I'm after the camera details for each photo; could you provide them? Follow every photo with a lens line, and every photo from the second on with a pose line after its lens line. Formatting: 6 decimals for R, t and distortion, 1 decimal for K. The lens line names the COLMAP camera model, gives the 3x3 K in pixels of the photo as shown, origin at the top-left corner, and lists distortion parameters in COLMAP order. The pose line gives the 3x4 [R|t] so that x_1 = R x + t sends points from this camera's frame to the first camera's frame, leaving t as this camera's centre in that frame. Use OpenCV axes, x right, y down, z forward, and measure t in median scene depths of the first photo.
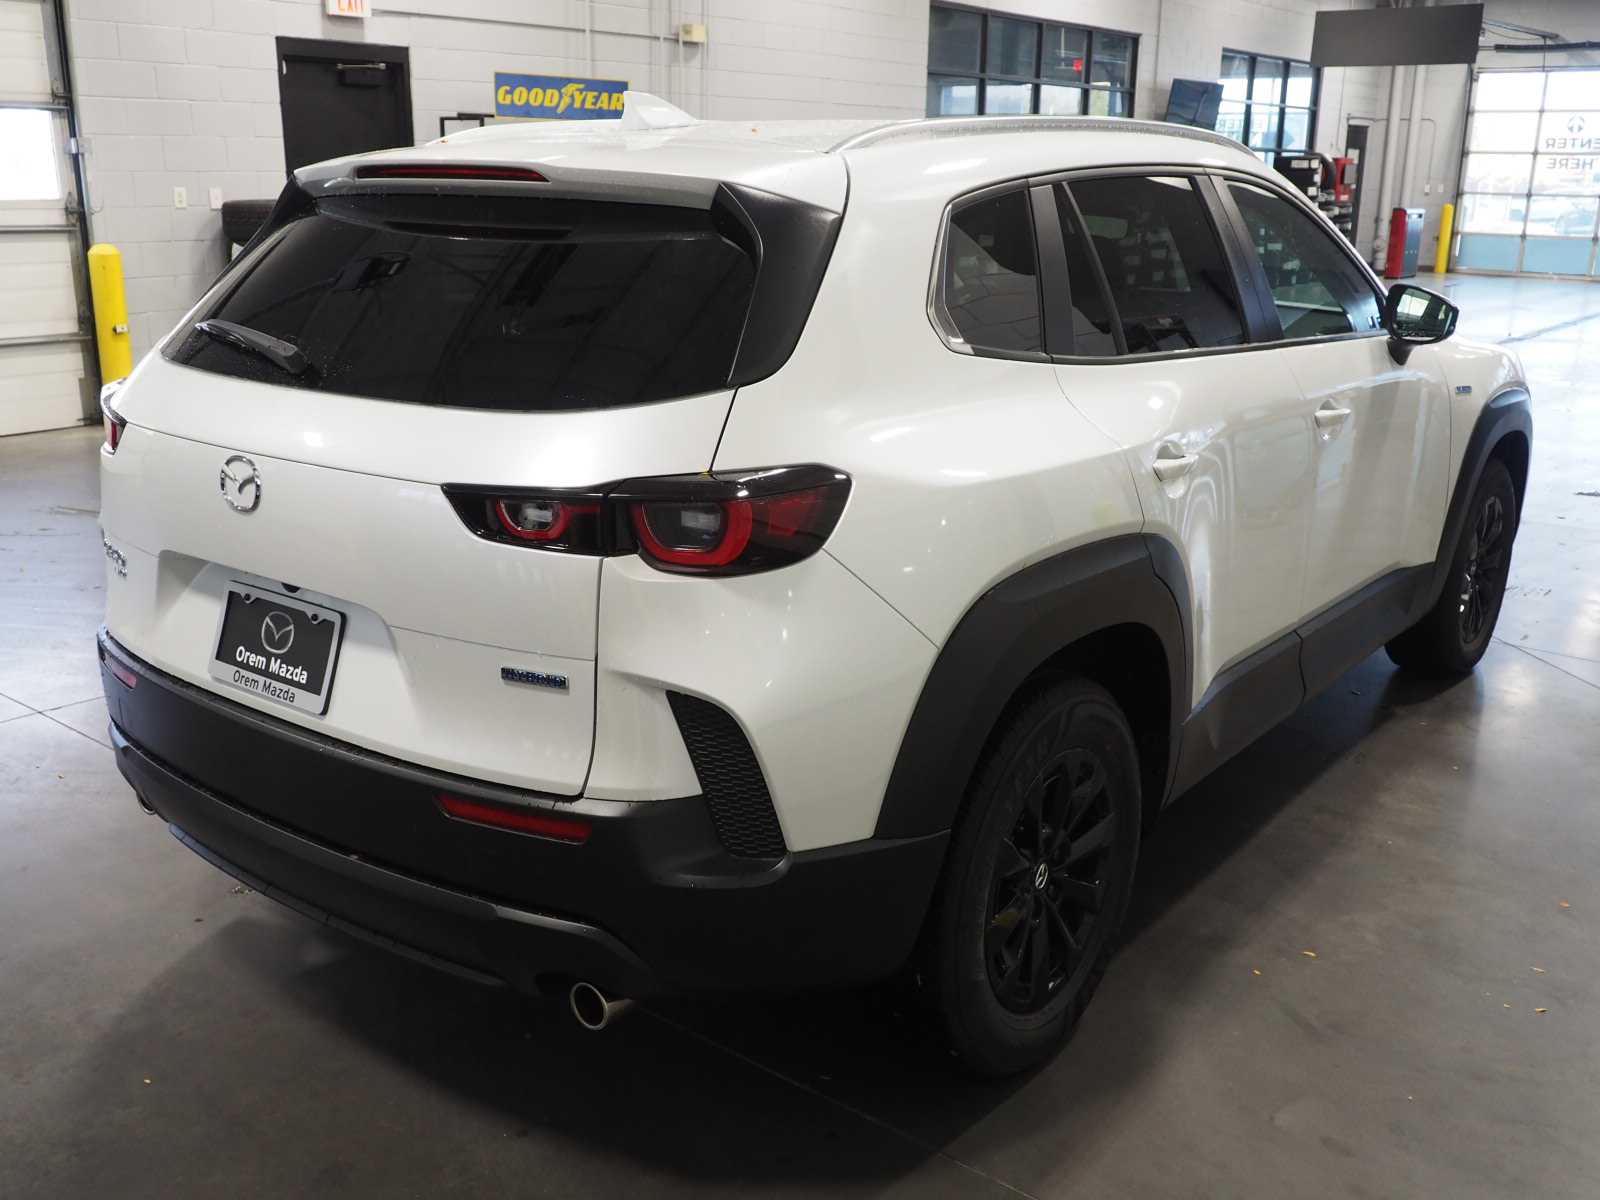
lens RADIAL K [[1528.2, 0, 801.2], [0, 1528.2, 573.8], [0, 0, 1]] dist [0.003372, 0.007815]
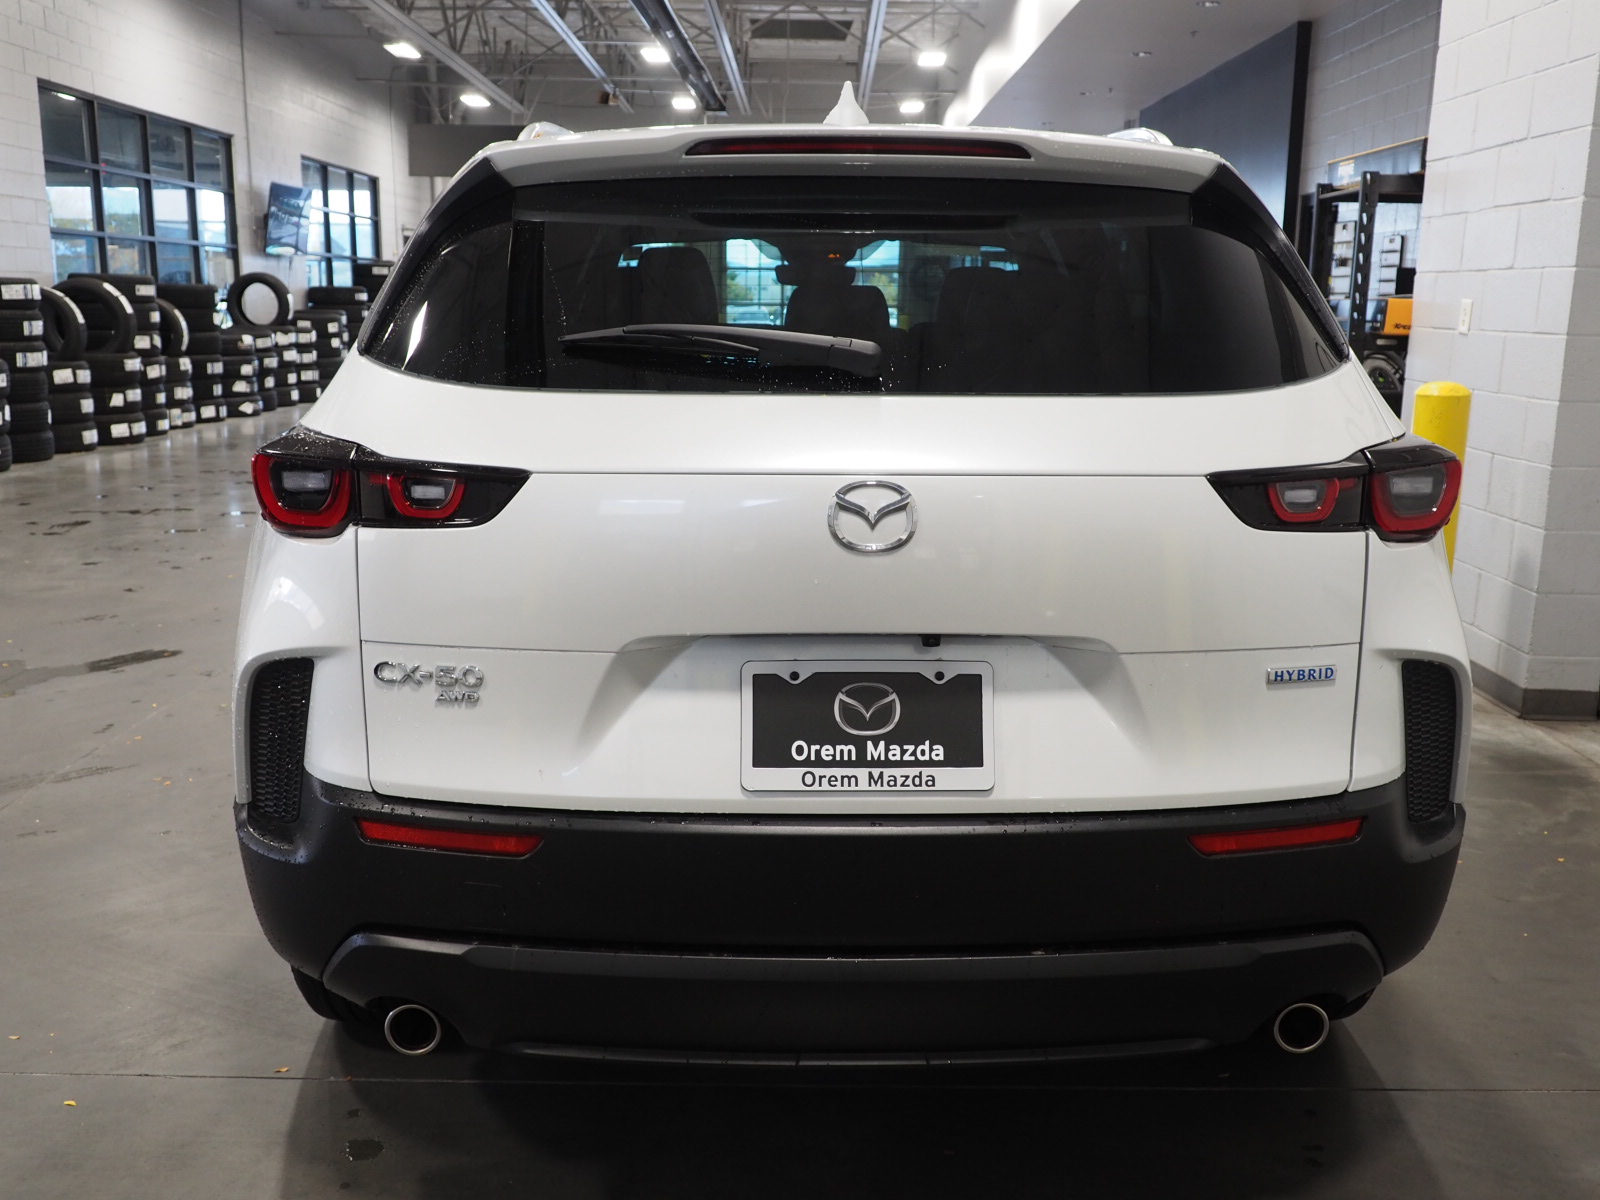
lens RADIAL K [[1472.7, 0, 800.0], [0, 1472.7, 600.0], [0, 0, 1]] dist [-0.002616, 0.009250]
pose [[0.773898, -0.130229, 0.619776, -0.825872], [0.162125, 0.986758, 0.004899, -0.025809], [-0.612207, 0.096690, 0.784764, 0.421099]]
